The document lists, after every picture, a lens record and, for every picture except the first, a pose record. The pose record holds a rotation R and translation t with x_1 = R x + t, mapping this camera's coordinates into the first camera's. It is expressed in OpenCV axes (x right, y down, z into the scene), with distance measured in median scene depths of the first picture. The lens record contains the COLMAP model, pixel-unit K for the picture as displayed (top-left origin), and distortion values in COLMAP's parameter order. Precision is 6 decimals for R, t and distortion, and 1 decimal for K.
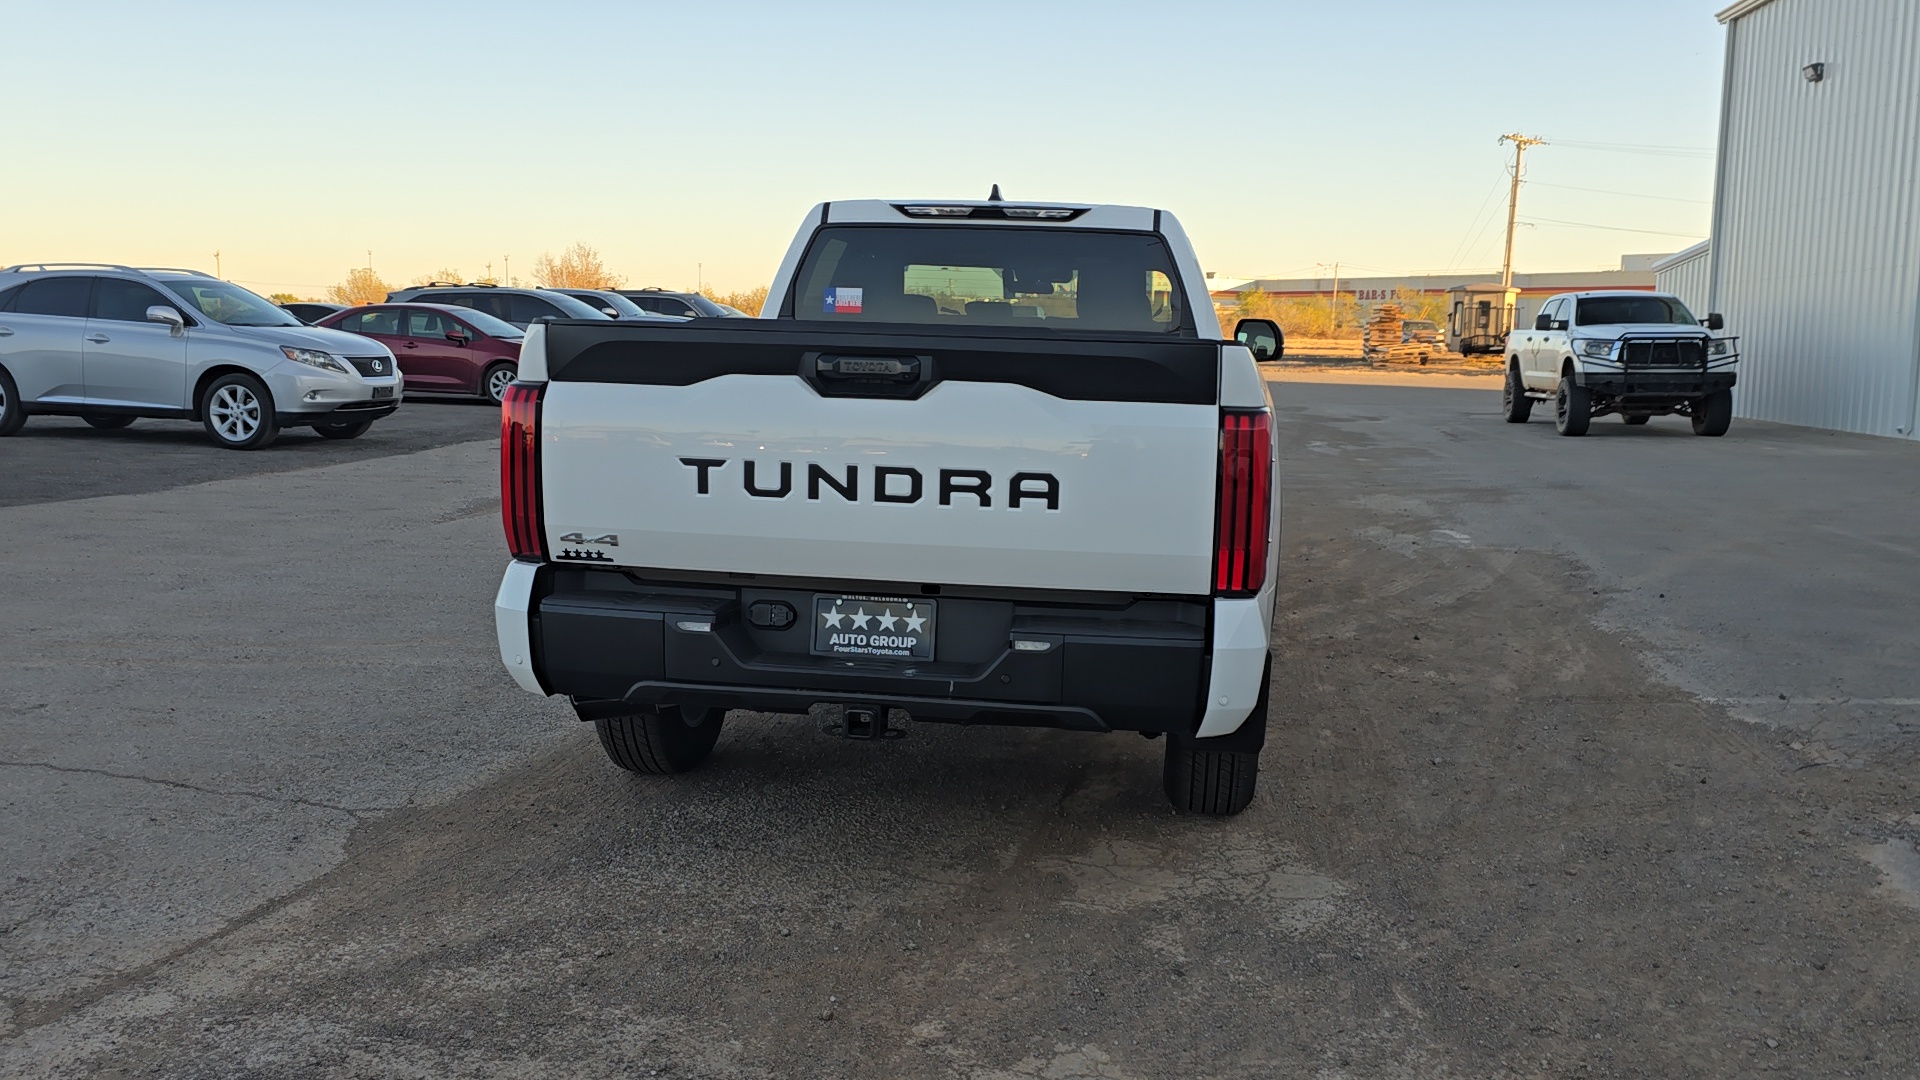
lens RADIAL K [[1585.6, 0, 960.0], [0, 1585.6, 540.0], [0, 0, 1]] dist [0.000169, 0.011471]
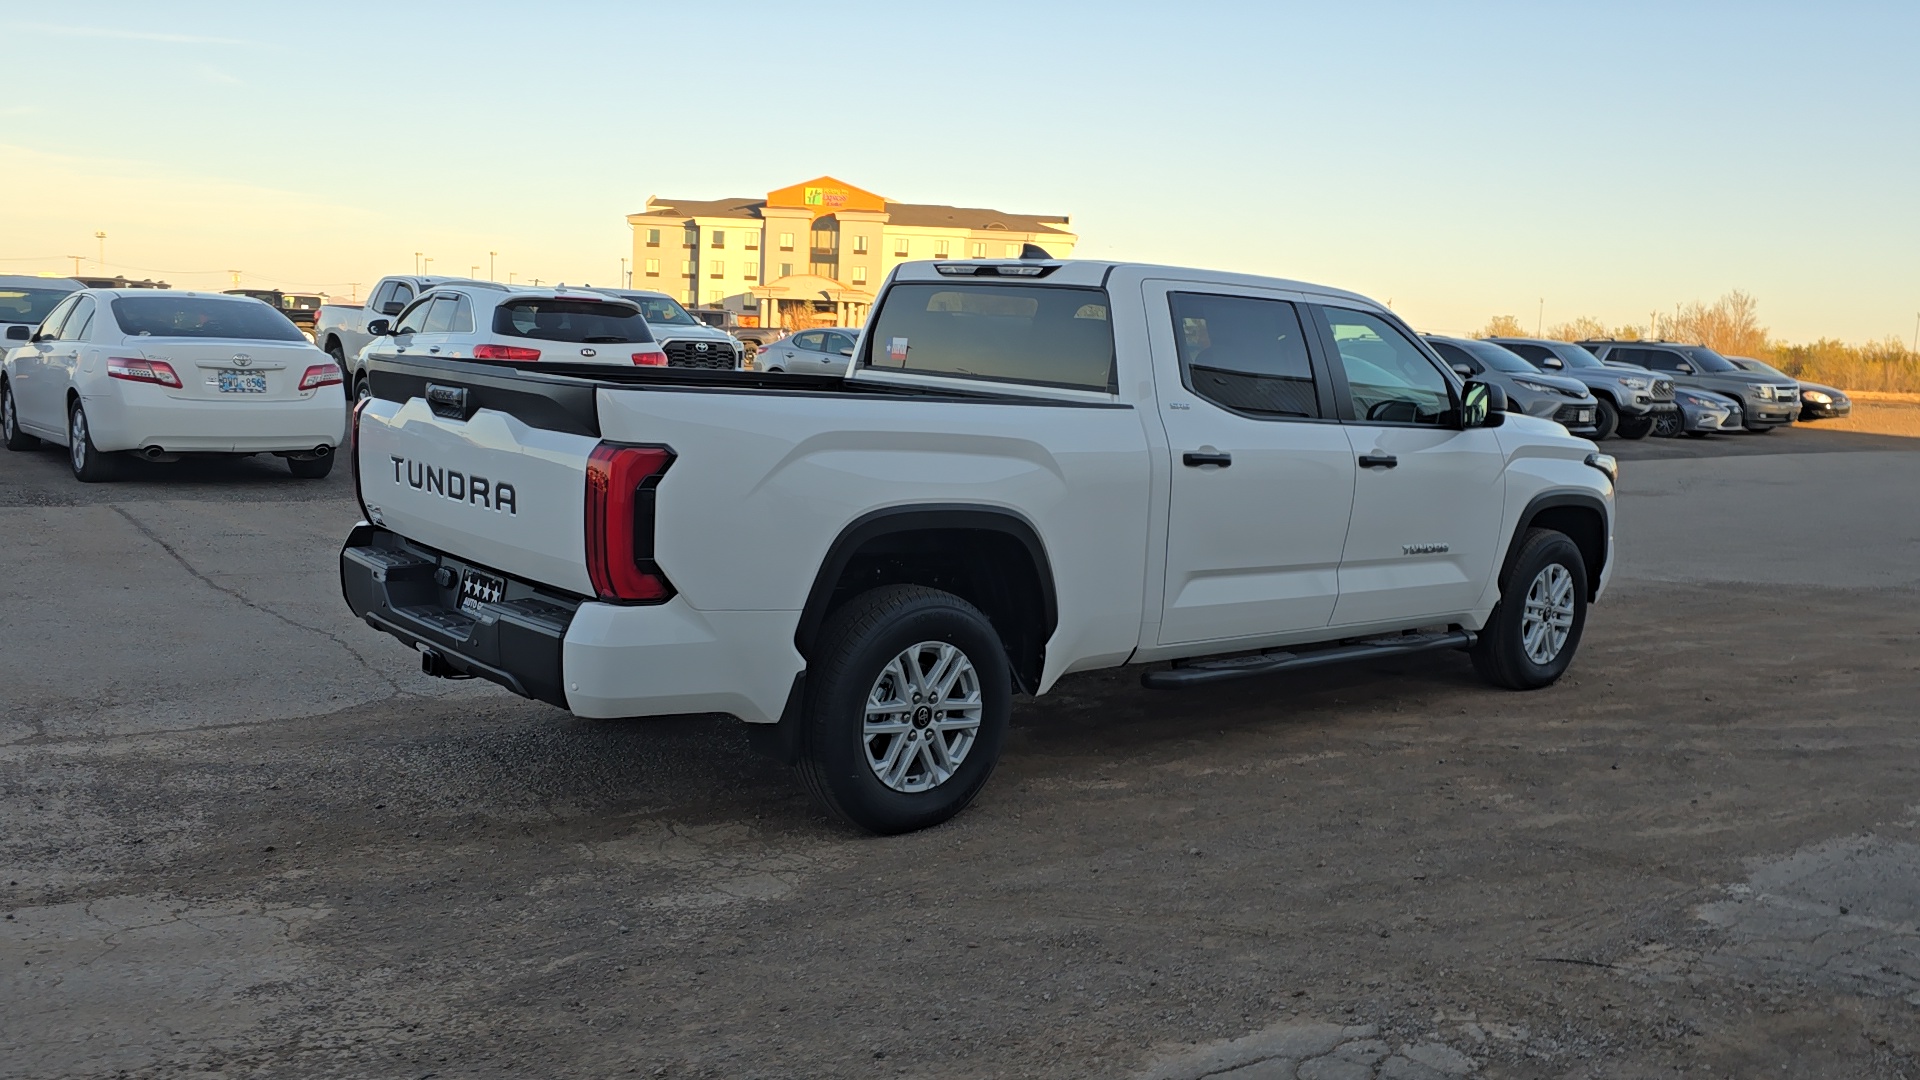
lens RADIAL K [[1585.6, 0, 960.0], [0, 1585.6, 540.0], [0, 0, 1]] dist [0.000169, 0.011471]
pose [[0.753411, 0.098542, -0.650124, 1.106617], [-0.117268, 0.992993, 0.014613, -0.056573], [0.647008, 0.065229, 0.759688, 0.268890]]
